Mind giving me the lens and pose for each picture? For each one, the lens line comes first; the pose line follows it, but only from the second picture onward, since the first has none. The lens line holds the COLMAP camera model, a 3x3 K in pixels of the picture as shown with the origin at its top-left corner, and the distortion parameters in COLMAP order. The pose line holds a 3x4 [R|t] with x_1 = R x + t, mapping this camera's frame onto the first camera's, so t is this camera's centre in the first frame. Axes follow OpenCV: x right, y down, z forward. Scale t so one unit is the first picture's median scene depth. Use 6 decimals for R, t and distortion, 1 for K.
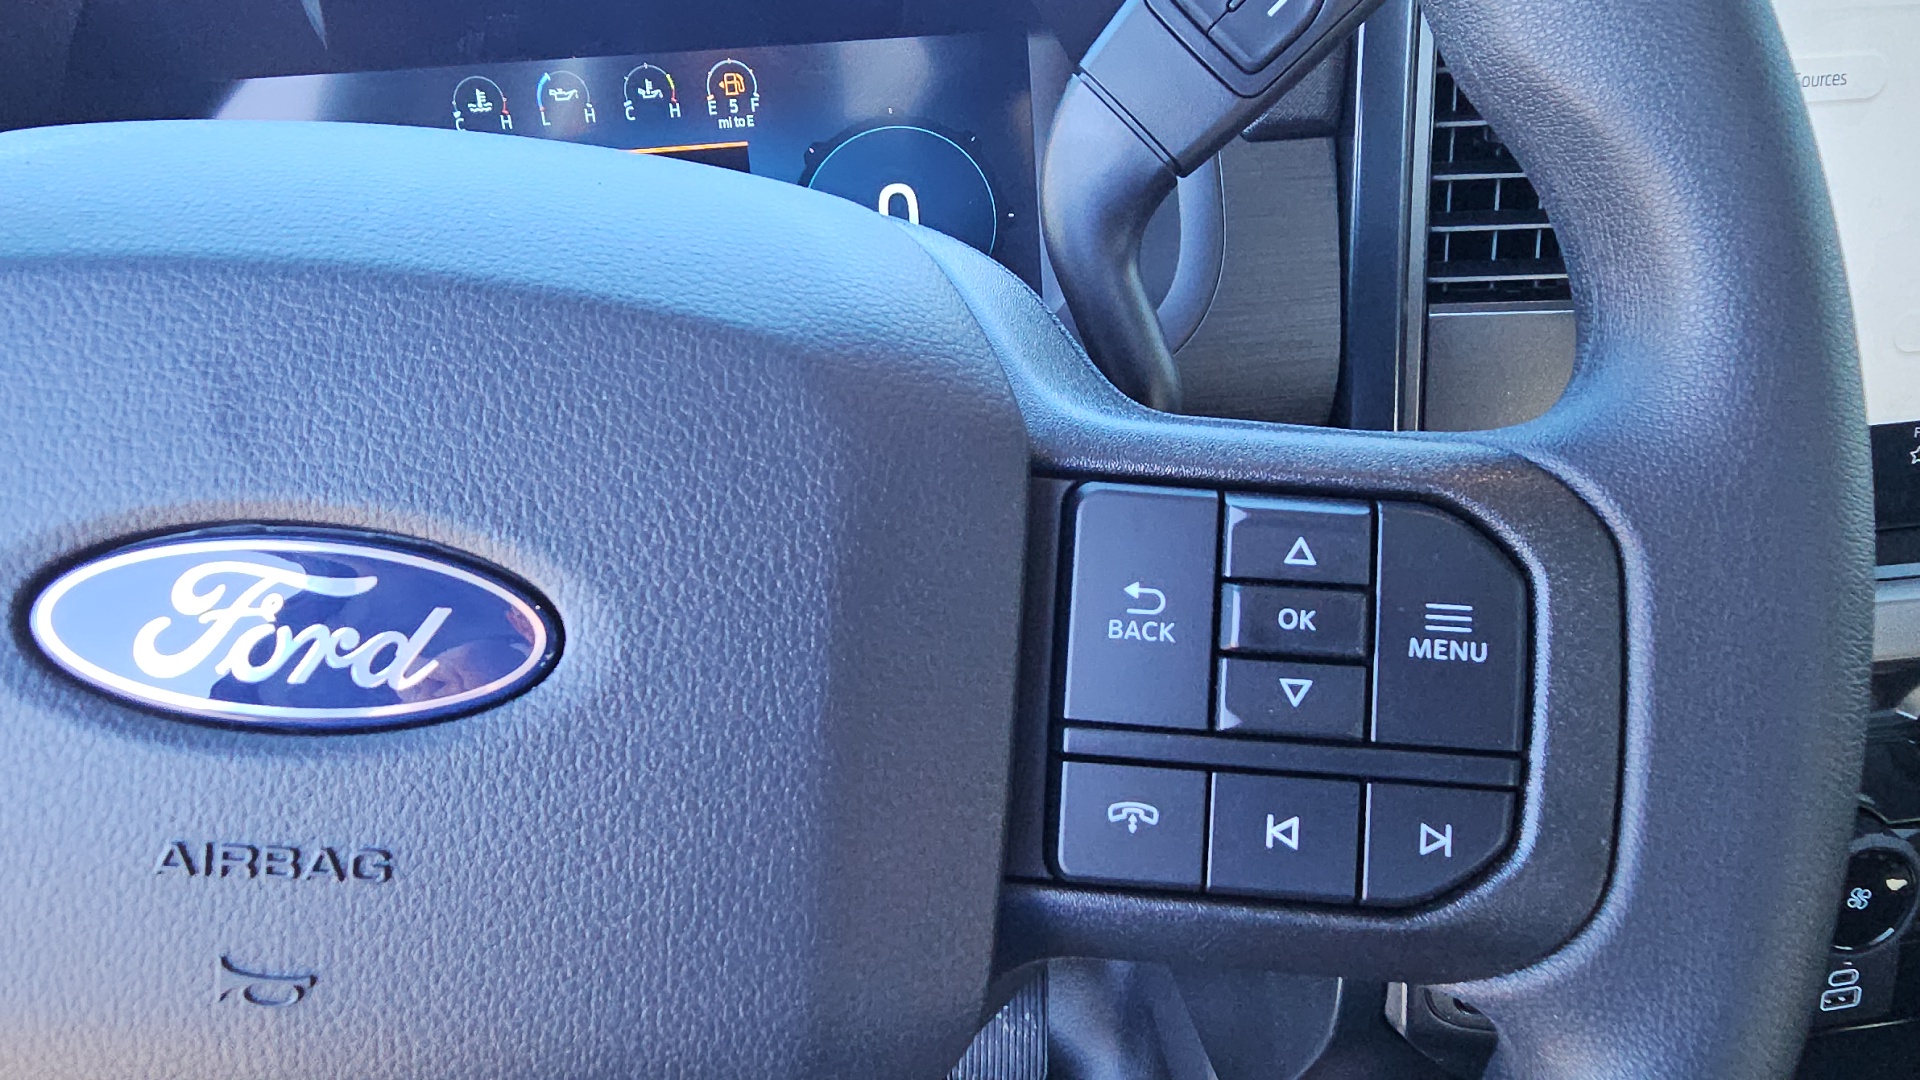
lens RADIAL K [[1261.1, 0, 965.1], [0, 1261.1, 537.2], [0, 0, 1]] dist [0.000797, 0.001277]
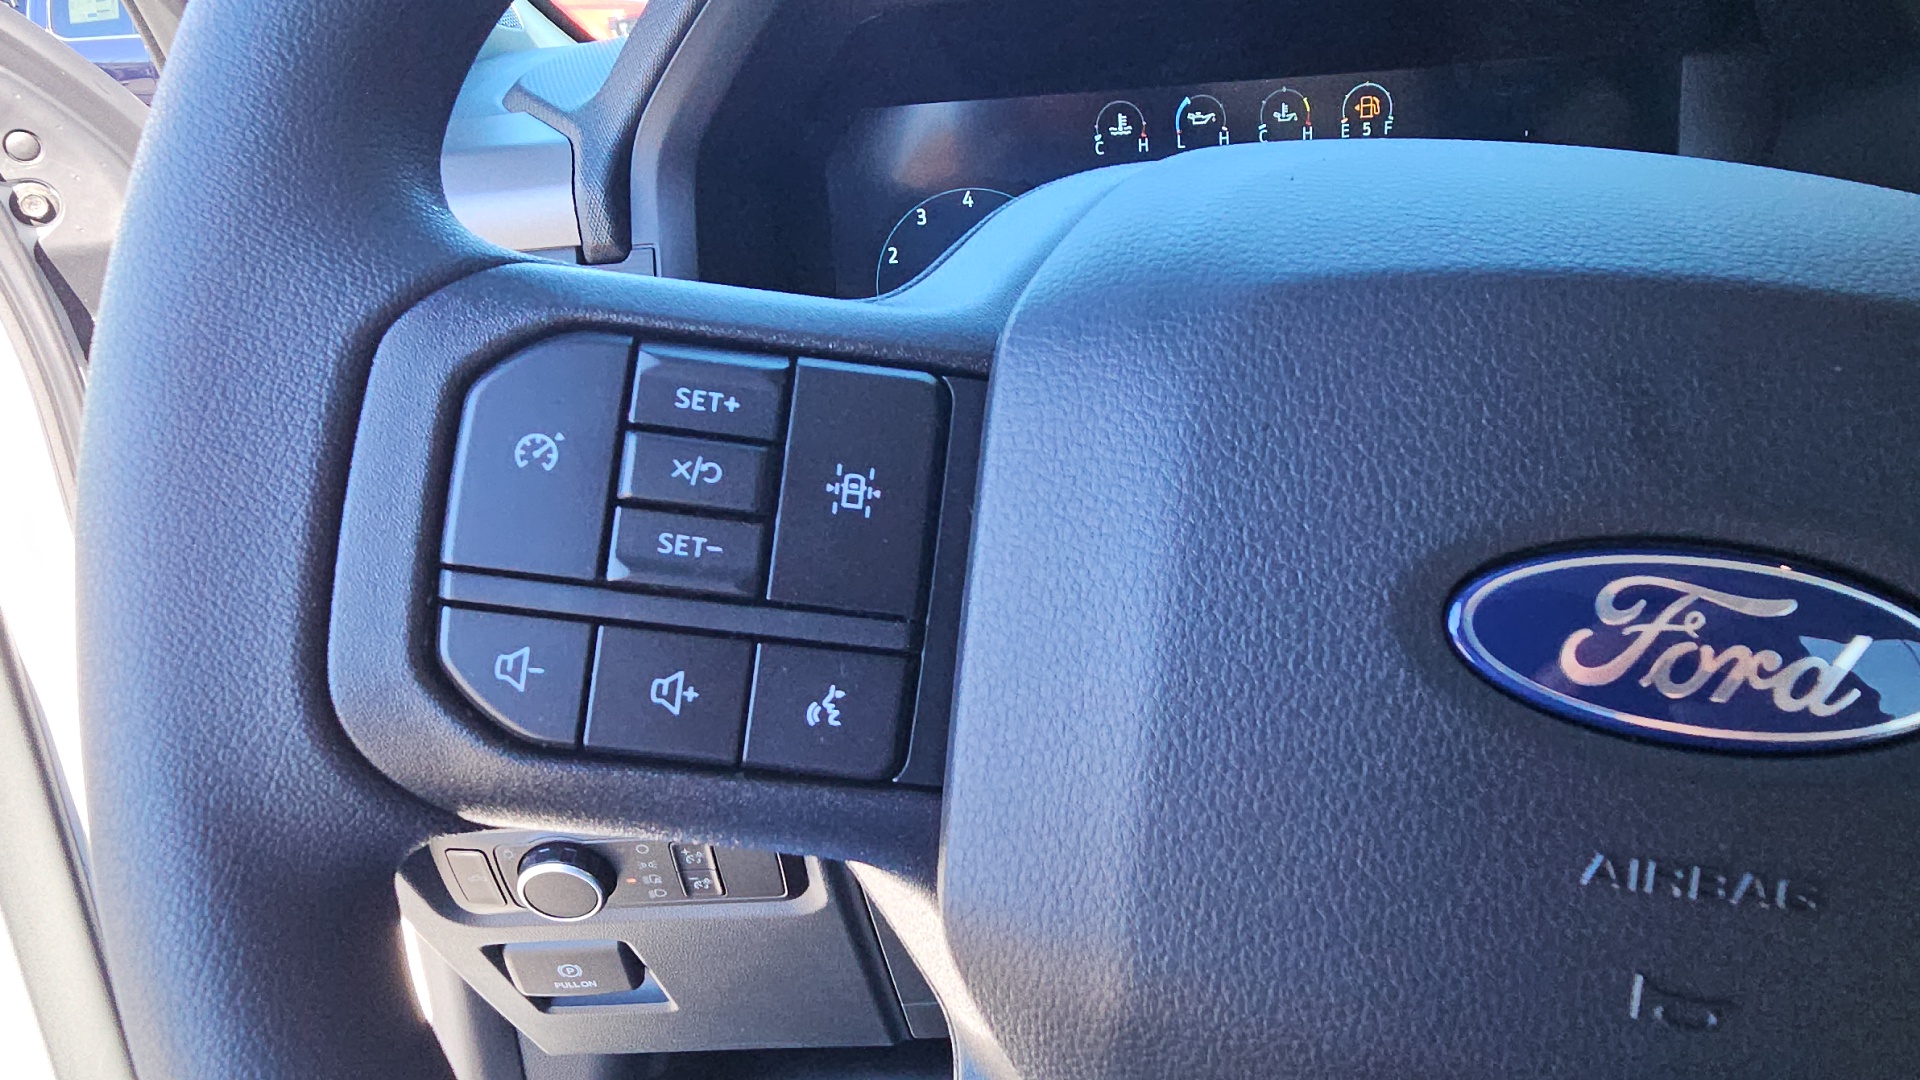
lens RADIAL K [[1261.1, 0, 953.0], [0, 1261.1, 530.8], [0, 0, 1]] dist [0.000797, 0.001277]
pose [[0.984667, 0.050707, -0.166915, -0.959395], [-0.054524, 0.998344, -0.018366, 0.032098], [0.165707, 0.027185, 0.985800, -0.078934]]
